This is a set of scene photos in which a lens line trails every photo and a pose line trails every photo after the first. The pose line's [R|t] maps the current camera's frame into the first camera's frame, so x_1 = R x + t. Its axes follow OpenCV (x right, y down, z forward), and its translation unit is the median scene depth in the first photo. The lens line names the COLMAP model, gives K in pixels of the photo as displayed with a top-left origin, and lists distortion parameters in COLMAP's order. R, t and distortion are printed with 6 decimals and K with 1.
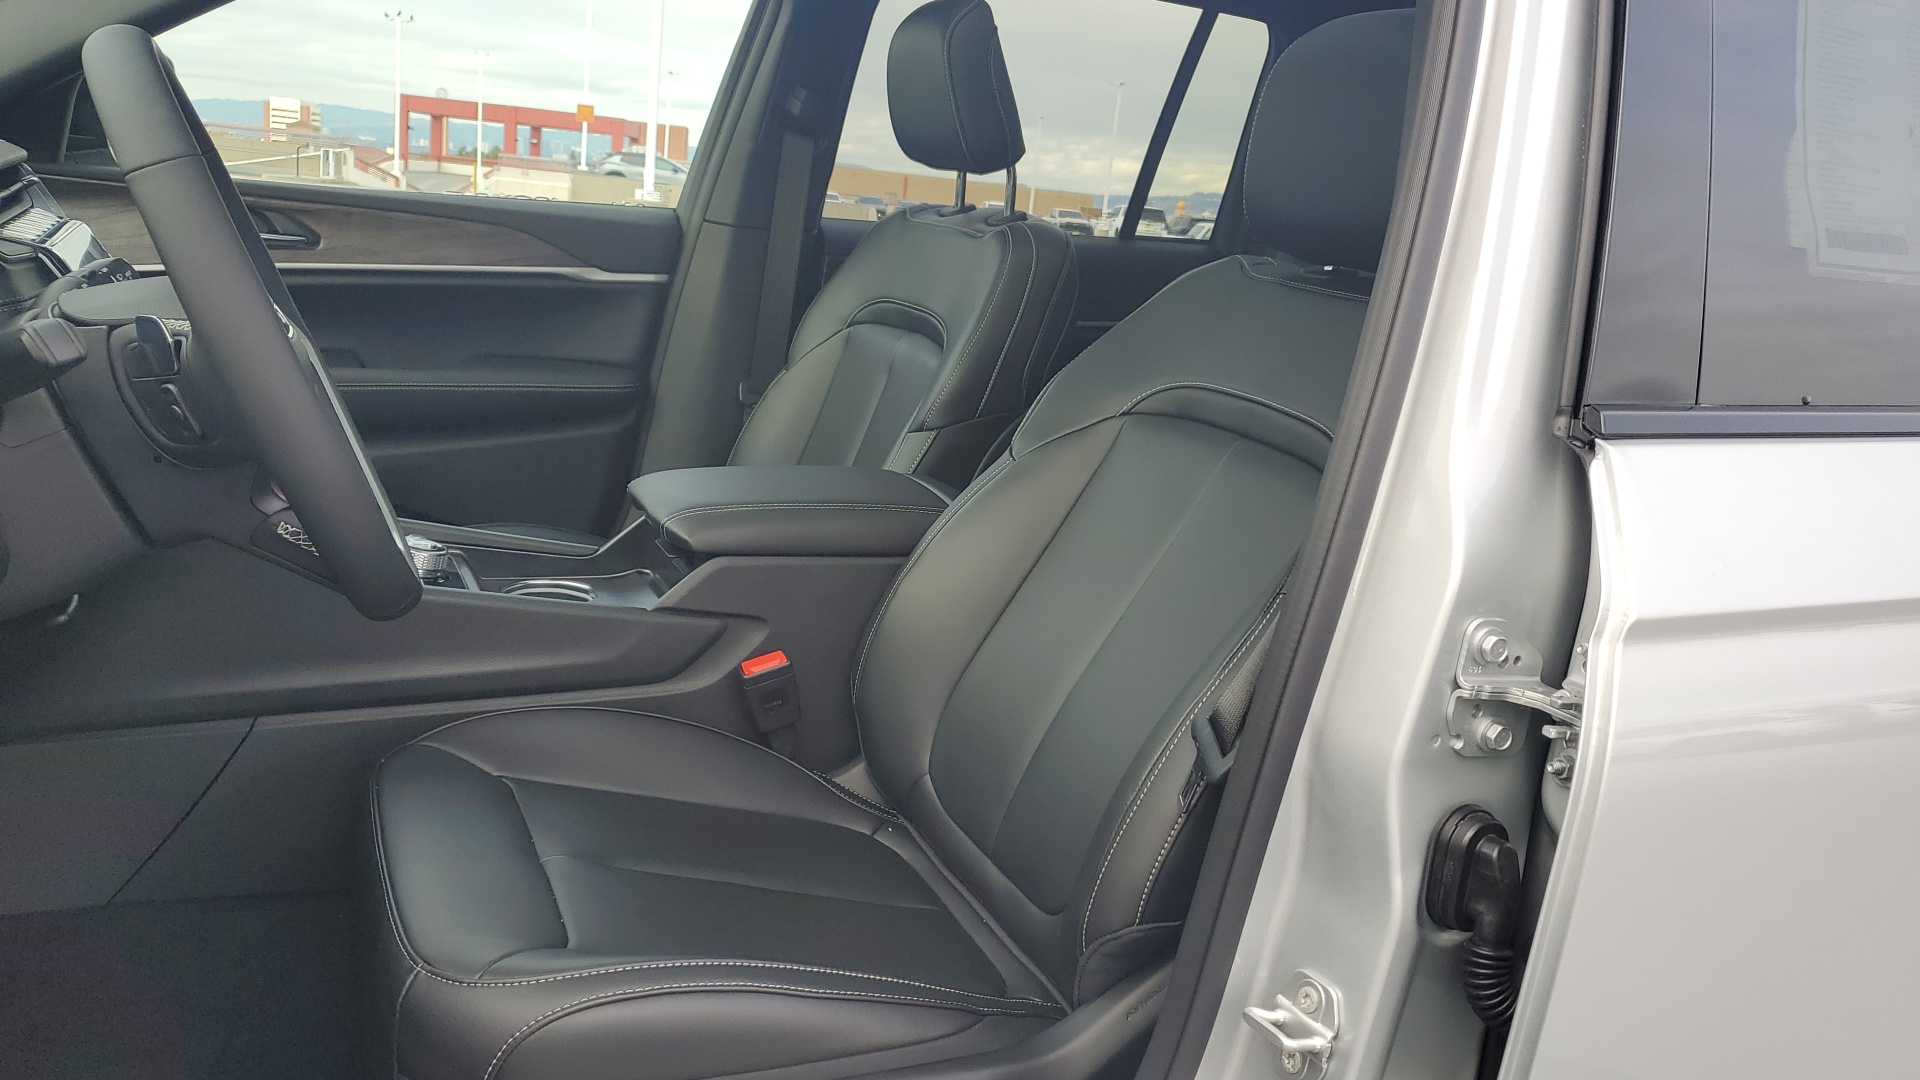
lens RADIAL K [[1517.4, 0, 952.6], [0, 1517.4, 538.3], [0, 0, 1]] dist [0.039503, -0.048665]
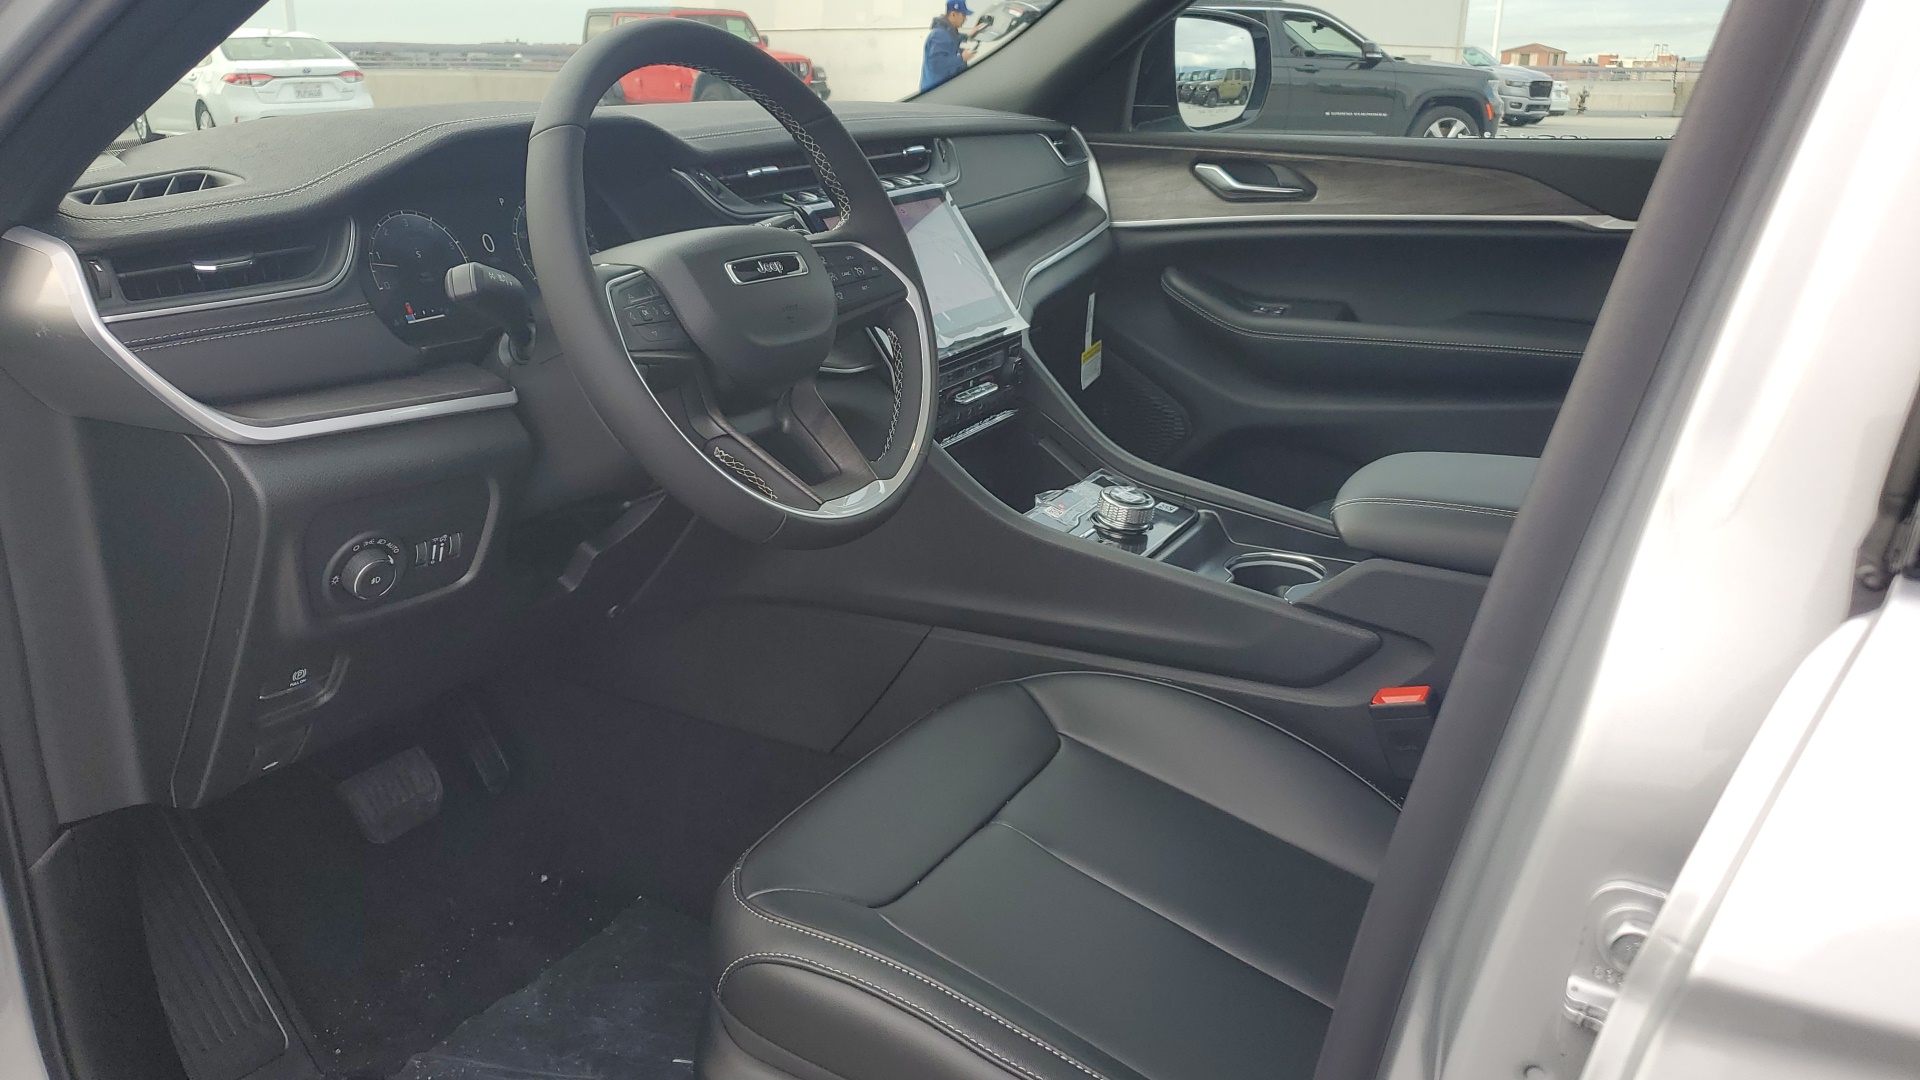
lens RADIAL K [[1517.4, 0, 952.0], [0, 1517.4, 555.6], [0, 0, 1]] dist [0.039503, -0.048665]
pose [[0.583411, 0.164094, -0.795427, 0.279555], [-0.132857, 0.985466, 0.105853, -0.034748], [0.801237, 0.043922, 0.596733, 0.225126]]
